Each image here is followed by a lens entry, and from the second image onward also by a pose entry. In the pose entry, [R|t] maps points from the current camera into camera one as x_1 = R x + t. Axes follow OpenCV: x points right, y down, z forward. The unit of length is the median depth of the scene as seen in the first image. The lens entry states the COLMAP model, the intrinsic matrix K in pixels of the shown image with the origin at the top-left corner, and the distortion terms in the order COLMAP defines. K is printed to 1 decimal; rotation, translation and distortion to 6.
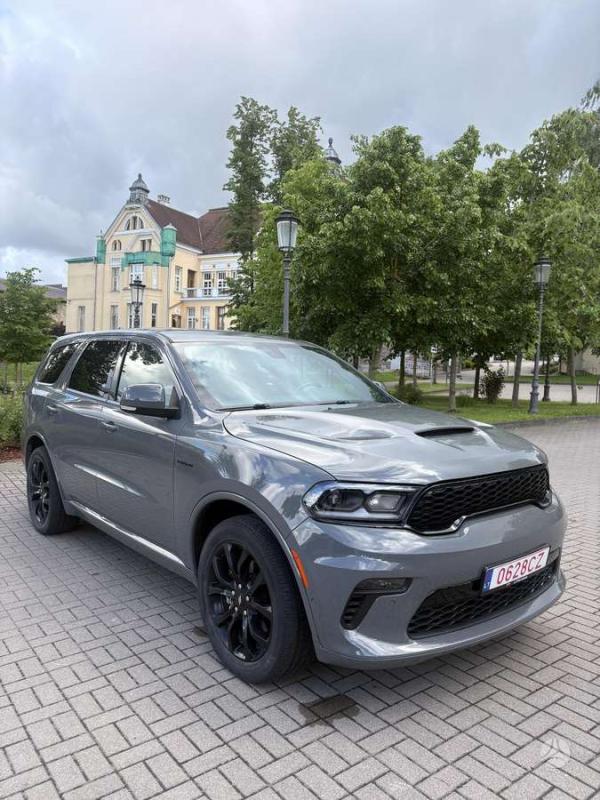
lens RADIAL K [[626.7, 0, 300.0], [0, 626.7, 400.0], [0, 0, 1]] dist [0.001385, 0.000042]
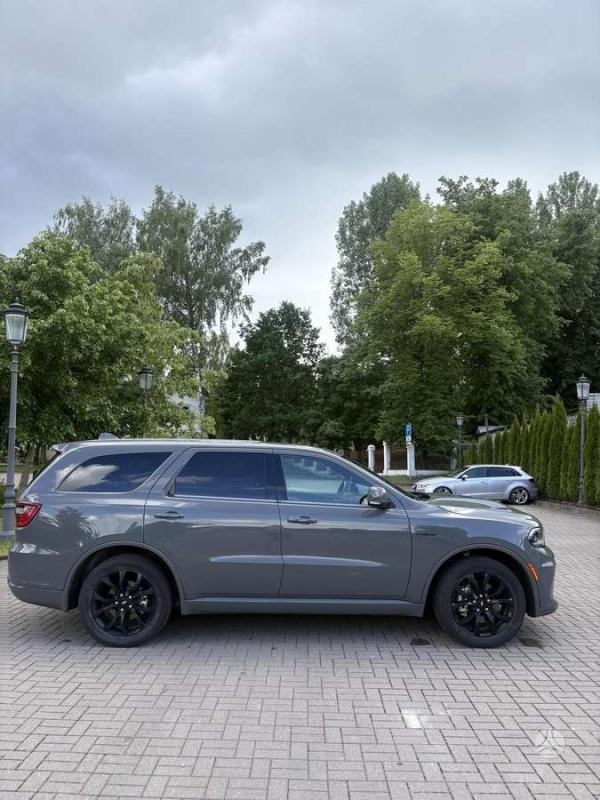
lens RADIAL K [[626.7, 0, 300.0], [0, 626.7, 400.0], [0, 0, 1]] dist [0.001385, 0.000042]
pose [[0.613697, 0.064466, 0.786906, -1.887142], [0.041834, 0.992606, -0.113943, -0.081353], [-0.788433, 0.102846, 0.606462, 0.253234]]
